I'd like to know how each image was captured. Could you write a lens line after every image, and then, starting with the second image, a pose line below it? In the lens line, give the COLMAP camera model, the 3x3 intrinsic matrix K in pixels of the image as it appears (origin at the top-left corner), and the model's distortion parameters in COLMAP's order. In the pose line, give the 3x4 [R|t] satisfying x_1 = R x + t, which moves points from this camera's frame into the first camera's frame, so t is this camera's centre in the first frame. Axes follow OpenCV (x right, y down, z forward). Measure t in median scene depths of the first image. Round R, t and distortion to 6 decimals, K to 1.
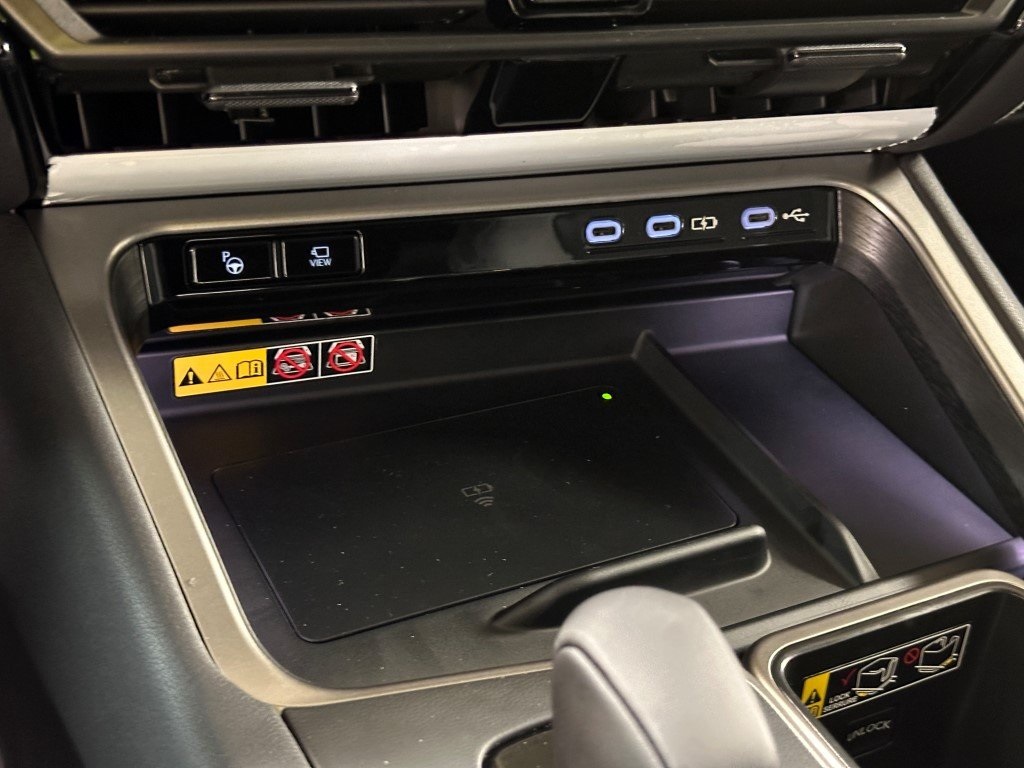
lens RADIAL K [[1443.6, 0, 521.0], [0, 1443.6, 381.7], [0, 0, 1]] dist [0.146021, 0.000000]
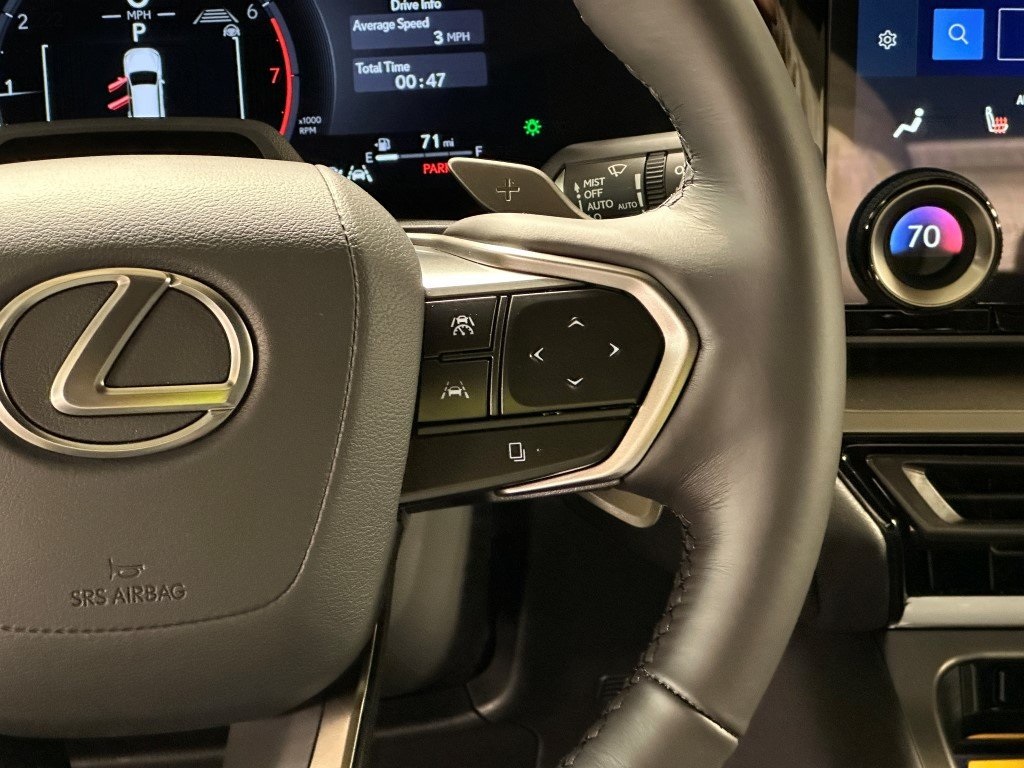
lens RADIAL K [[2304.9, 0, 503.1], [0, 2304.9, 377.5], [0, 0, 1]] dist [0.090684, 0.000000]
pose [[0.931854, 0.038070, -0.360831, 0.081445], [-0.106108, 0.979598, -0.170672, 0.045779], [0.346972, 0.197328, 0.916882, -1.025728]]
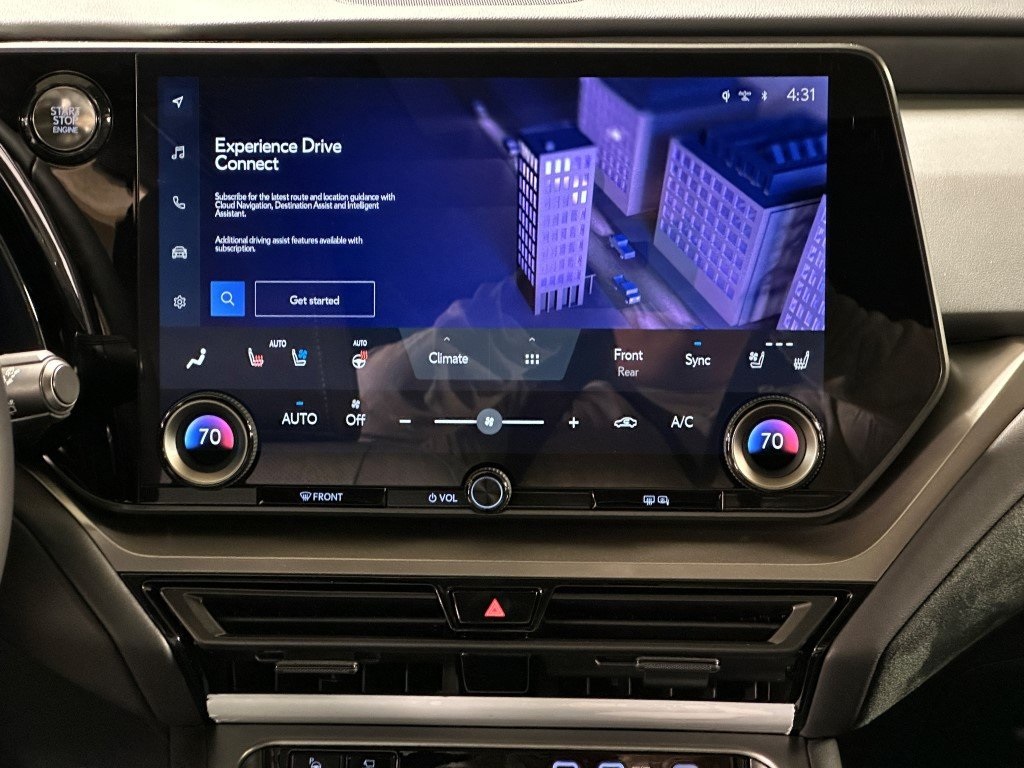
lens RADIAL K [[2304.9, 0, 479.5], [0, 2304.9, 329.3], [0, 0, 1]] dist [0.090684, 0.000000]
pose [[0.888496, -0.008086, -0.458812, 1.266469], [-0.143177, 0.945046, -0.293920, 0.211875], [0.435975, 0.326838, 0.838512, -1.389262]]
